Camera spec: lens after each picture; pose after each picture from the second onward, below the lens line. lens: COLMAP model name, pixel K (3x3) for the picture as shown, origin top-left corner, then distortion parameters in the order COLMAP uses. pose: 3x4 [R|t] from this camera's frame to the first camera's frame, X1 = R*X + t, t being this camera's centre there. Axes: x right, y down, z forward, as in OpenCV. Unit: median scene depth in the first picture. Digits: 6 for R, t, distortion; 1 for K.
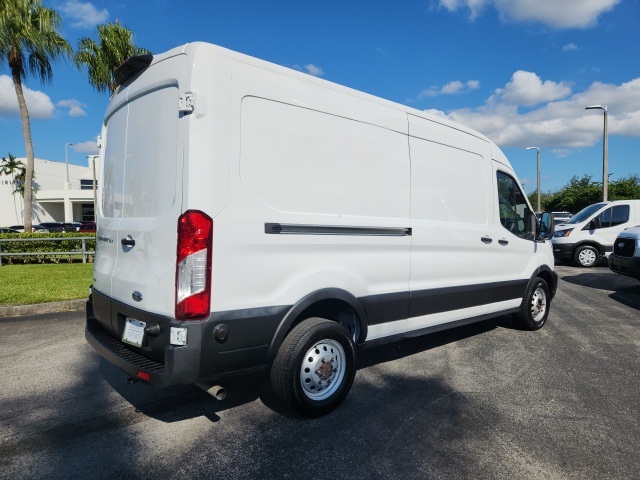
lens RADIAL K [[427.2, 0, 319.5], [0, 427.2, 235.5], [0, 0, 1]] dist [0.062509, -0.056868]
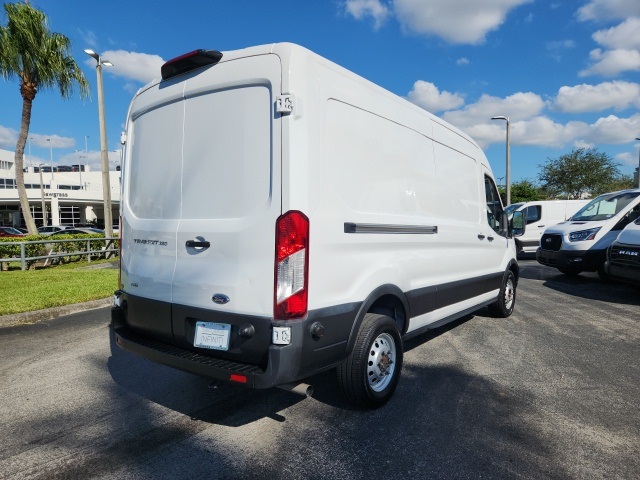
lens RADIAL K [[427.0, 0, 319.5], [0, 427.0, 237.3], [0, 0, 1]] dist [0.073639, -0.066996]
pose [[0.980287, -0.015908, 0.196937, -0.336729], [0.015402, 0.999873, 0.004102, 0.000892], [-0.196977, -0.000987, 0.980408, 0.000237]]
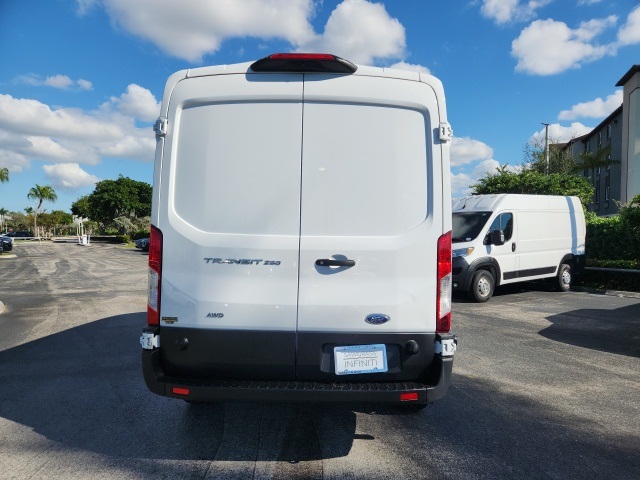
lens RADIAL K [[429.0, 0, 320.0], [0, 429.0, 240.0], [0, 0, 1]] dist [0.076227, -0.065705]
pose [[0.675695, 0.002266, 0.737178, -1.037530], [0.009925, 0.999877, -0.012171, -0.019668], [-0.737115, 0.015540, 0.675589, 0.385853]]
